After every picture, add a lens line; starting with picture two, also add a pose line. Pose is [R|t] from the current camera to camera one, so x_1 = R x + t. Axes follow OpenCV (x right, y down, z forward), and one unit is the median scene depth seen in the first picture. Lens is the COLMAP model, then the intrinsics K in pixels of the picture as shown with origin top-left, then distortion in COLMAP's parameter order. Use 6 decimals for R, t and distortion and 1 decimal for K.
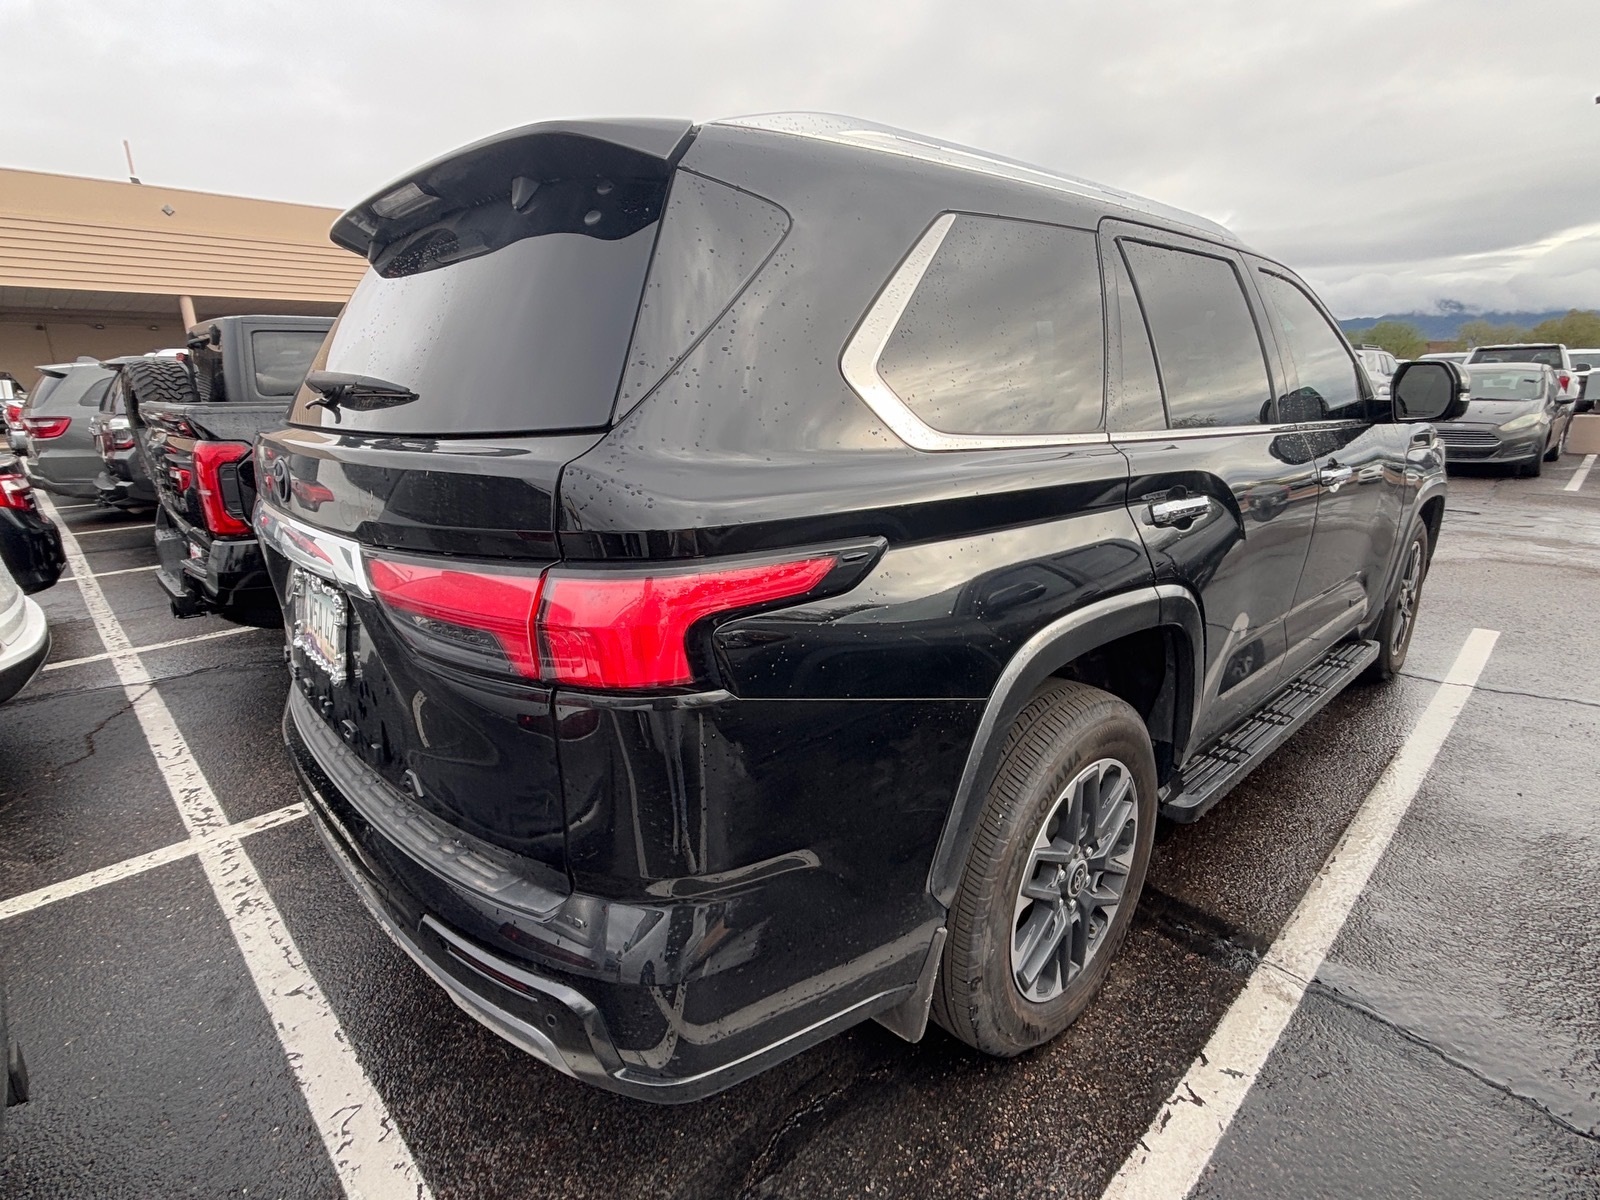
lens RADIAL K [[818.0, 0, 800.0], [0, 818.0, 600.0], [0, 0, 1]] dist [-0.000205, 0.000116]
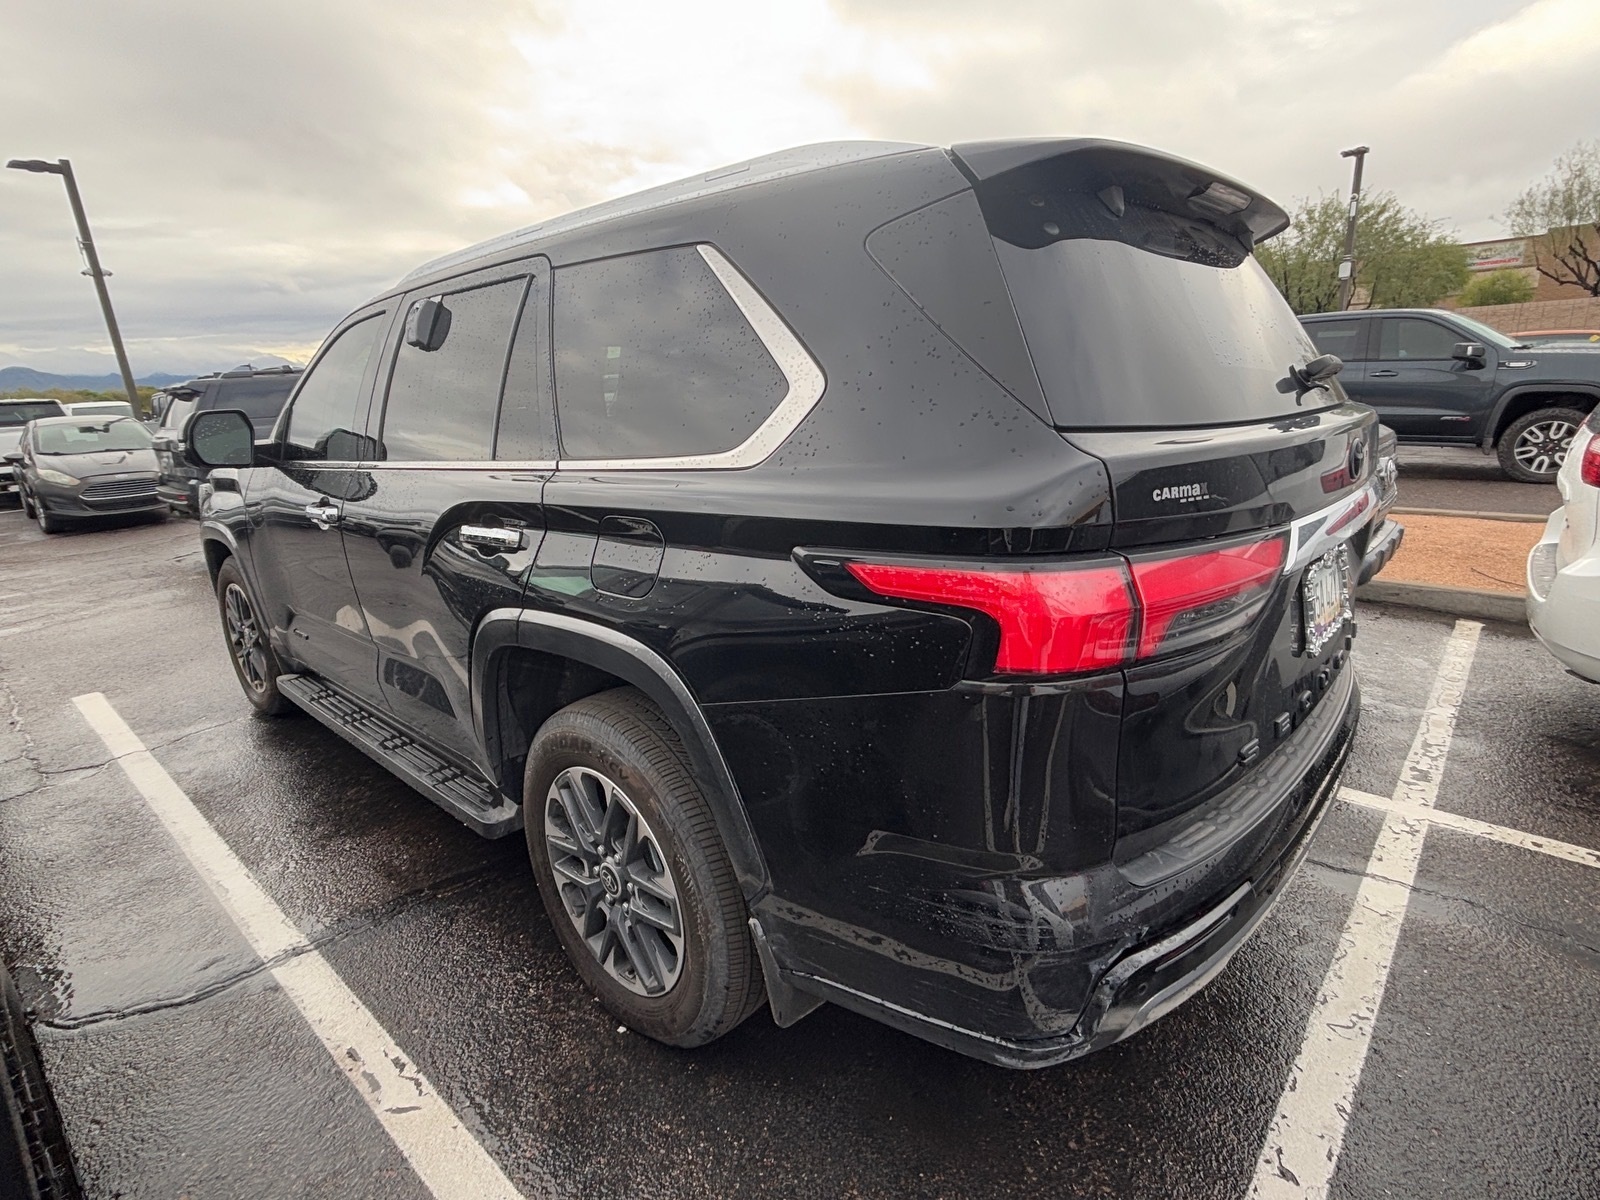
lens RADIAL K [[818.0, 0, 800.0], [0, 818.0, 600.0], [0, 0, 1]] dist [-0.000205, 0.000116]
pose [[-0.087929, -0.206900, 0.974403, -1.299311], [0.279746, 0.933697, 0.223501, -0.324545], [-0.956039, 0.292238, -0.024219, 1.401602]]
